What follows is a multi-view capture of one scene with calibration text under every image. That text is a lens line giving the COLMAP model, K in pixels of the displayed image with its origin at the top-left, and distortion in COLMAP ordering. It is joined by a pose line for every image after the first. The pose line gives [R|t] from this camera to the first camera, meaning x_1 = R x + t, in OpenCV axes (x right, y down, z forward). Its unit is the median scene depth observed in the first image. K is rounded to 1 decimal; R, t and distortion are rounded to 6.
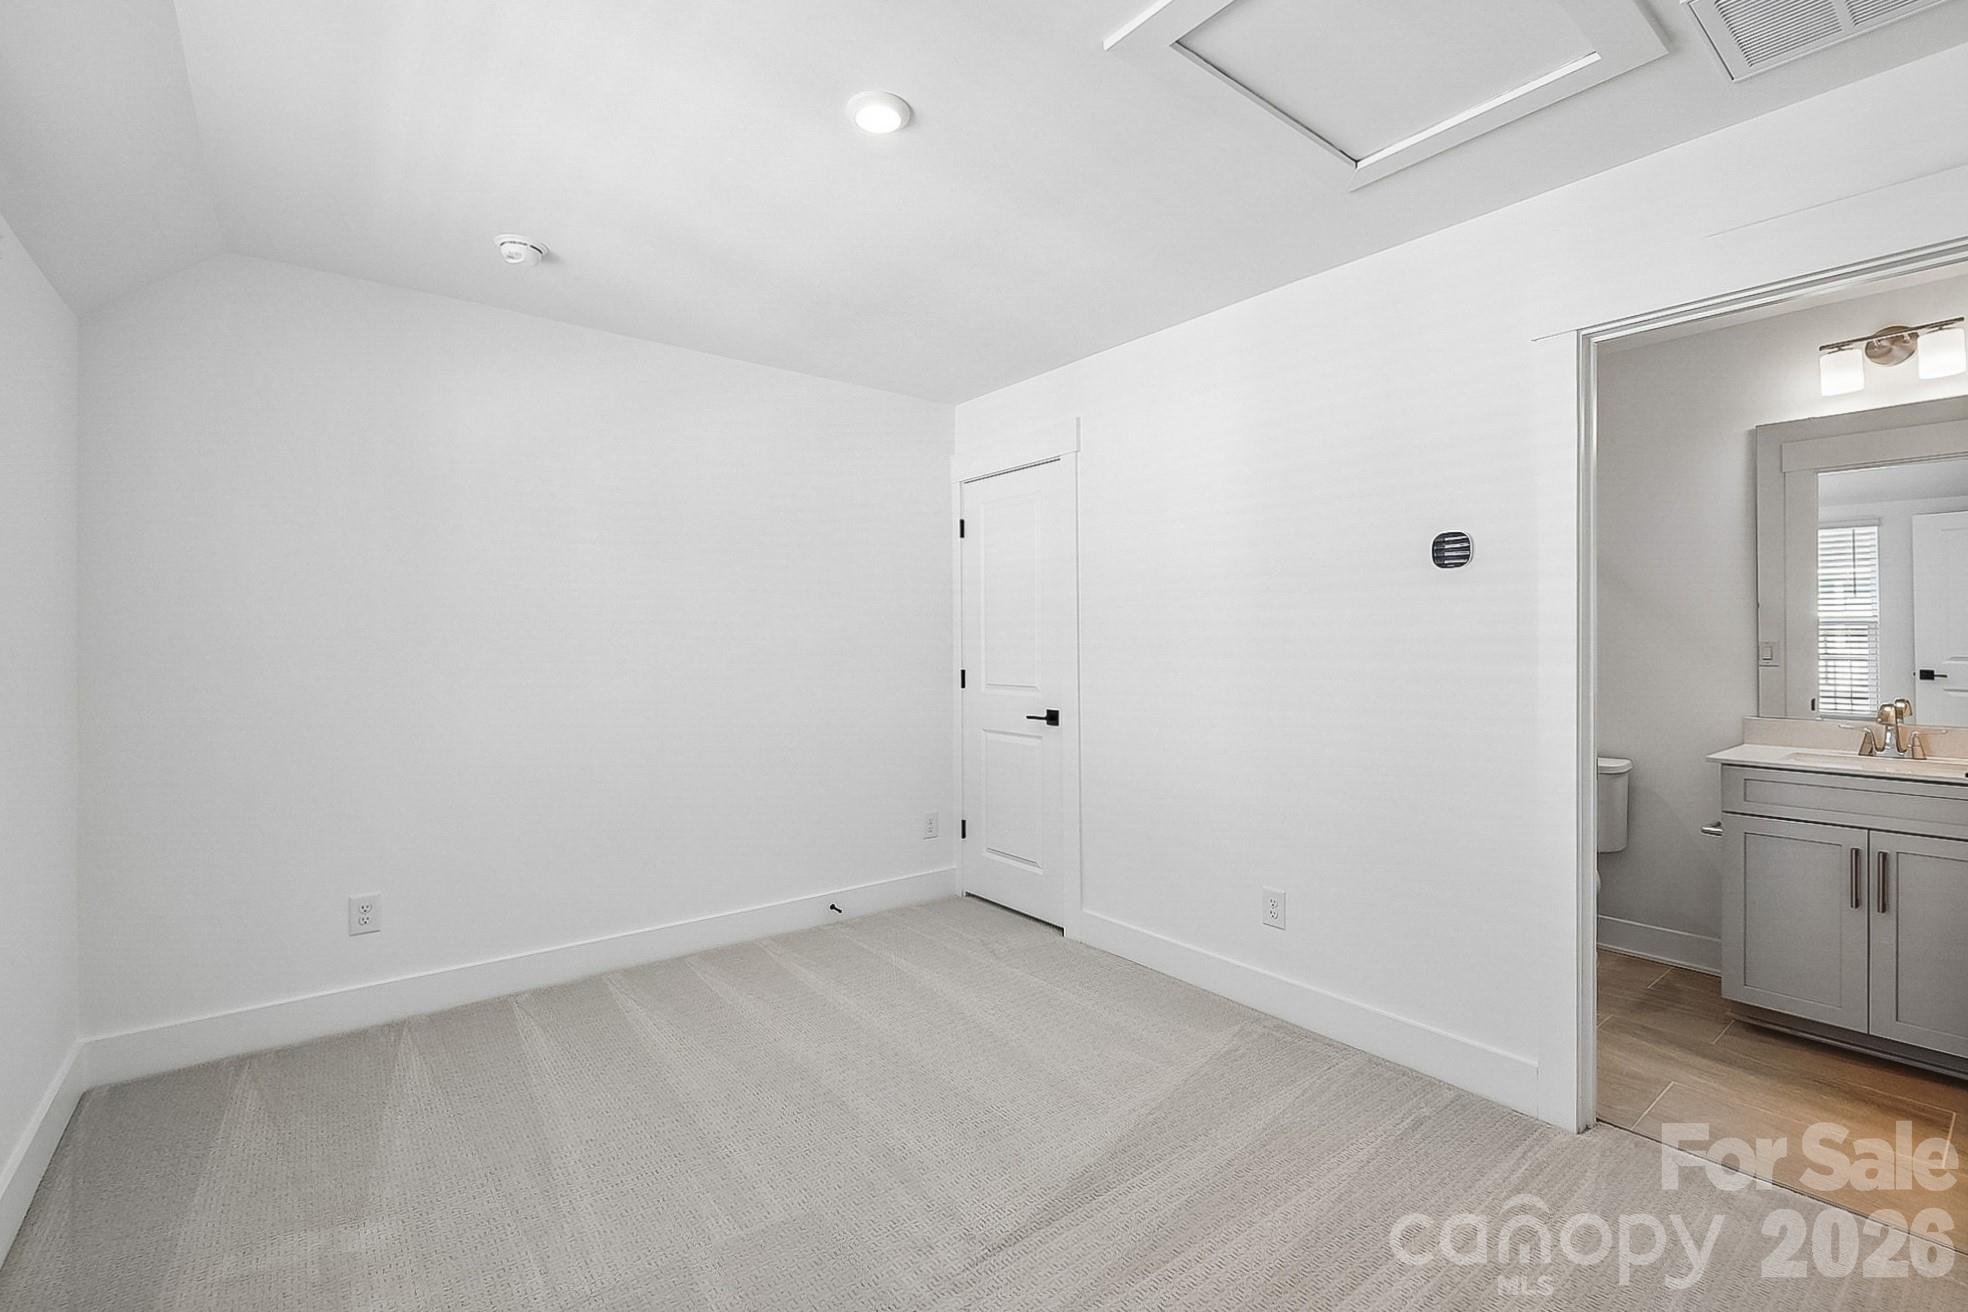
lens RADIAL K [[865.7, 0, 984.6], [0, 865.7, 645.8], [0, 0, 1]] dist [-0.005081, -0.001277]
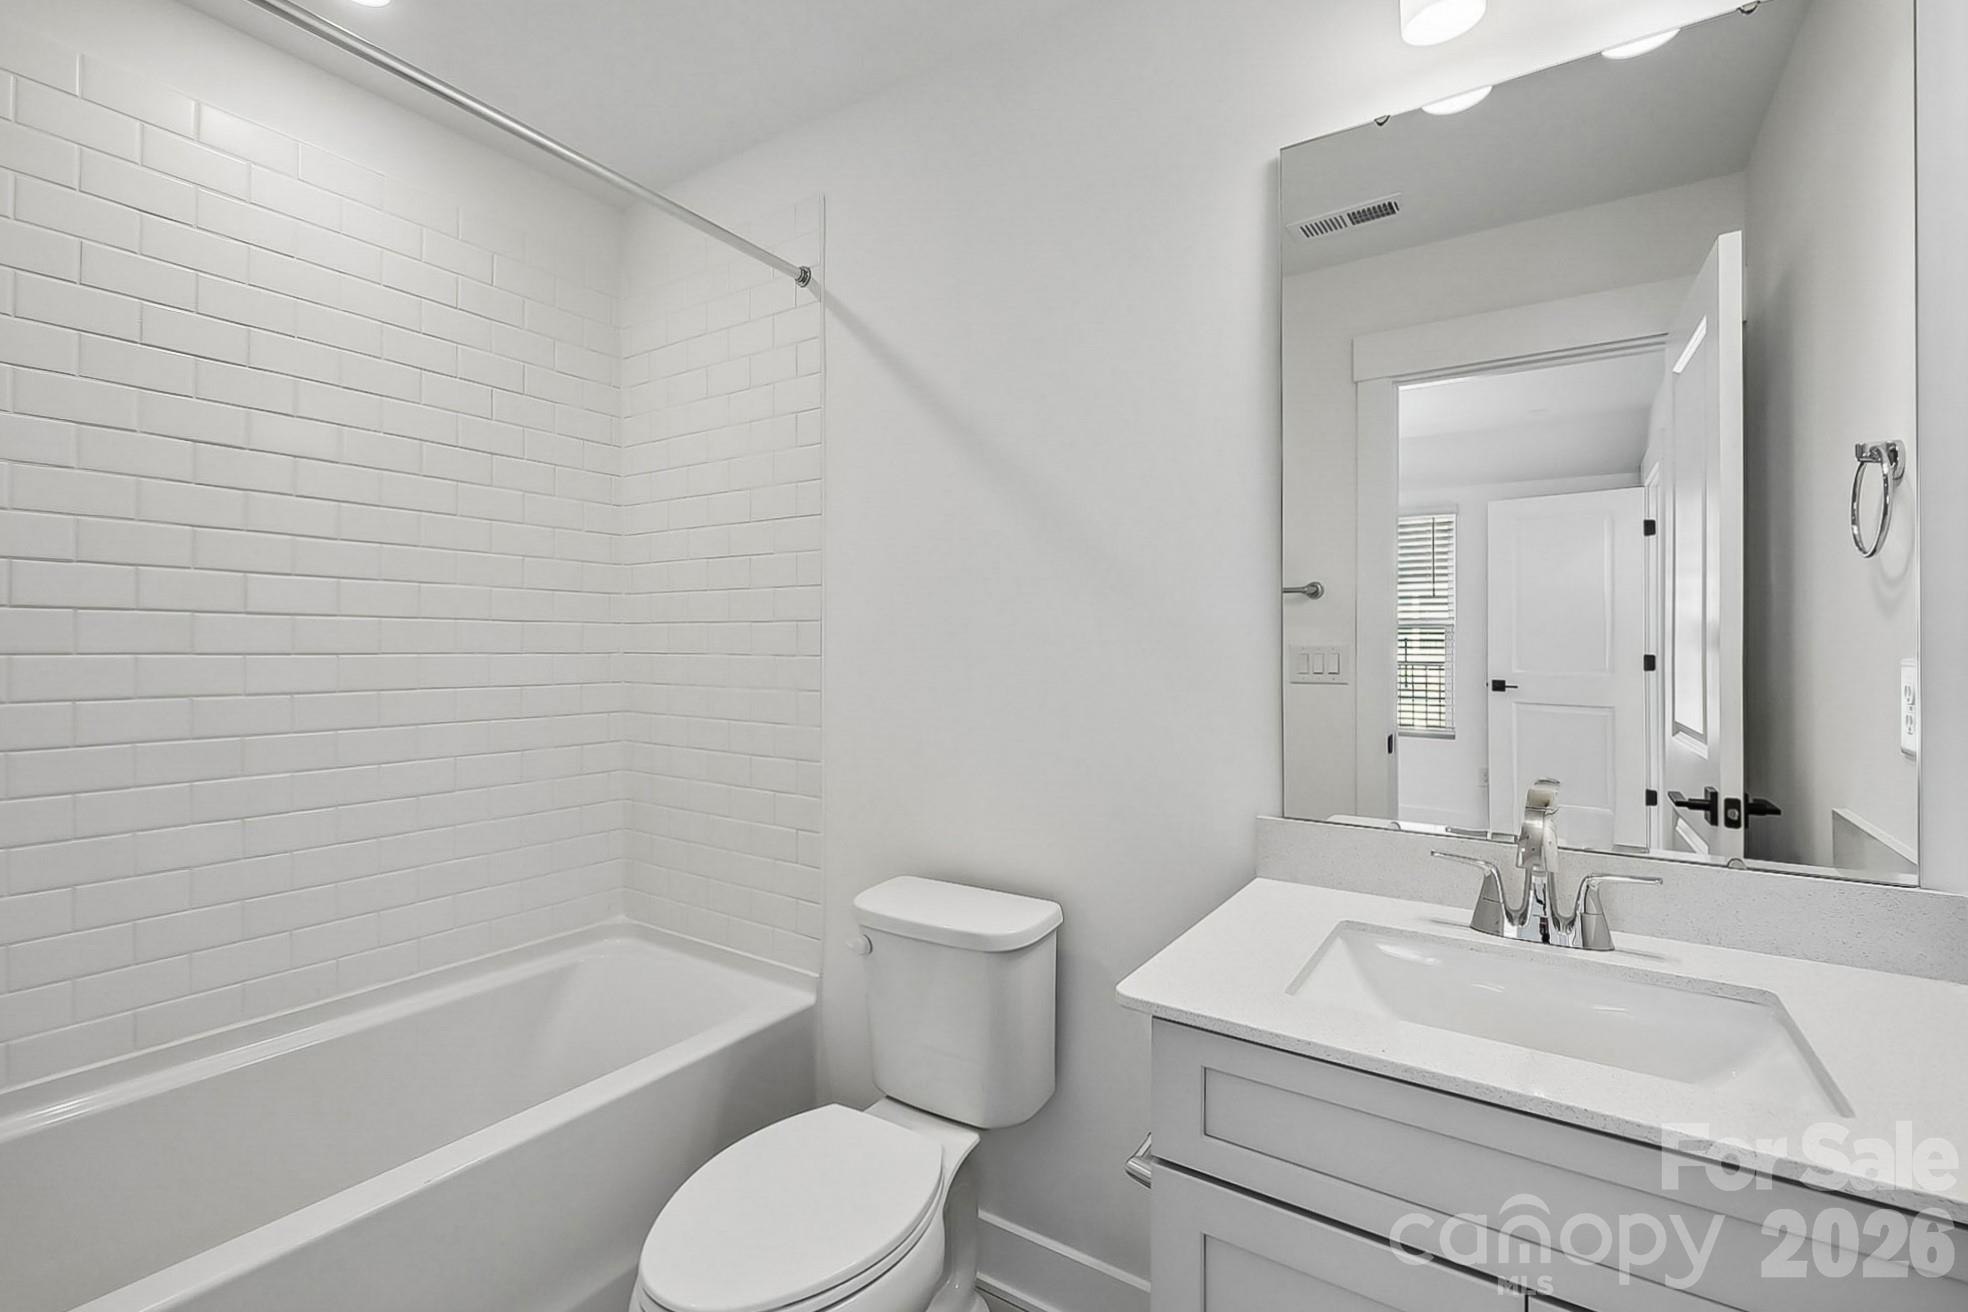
lens RADIAL K [[865.7, 0, 981.6], [0, 865.7, 653.5], [0, 0, 1]] dist [-0.005081, -0.001277]
pose [[0.949784, 0.001846, 0.312900, 0.325187], [-0.003842, 0.999976, 0.005761, -0.001868], [-0.312882, -0.006674, 0.949769, 0.333044]]
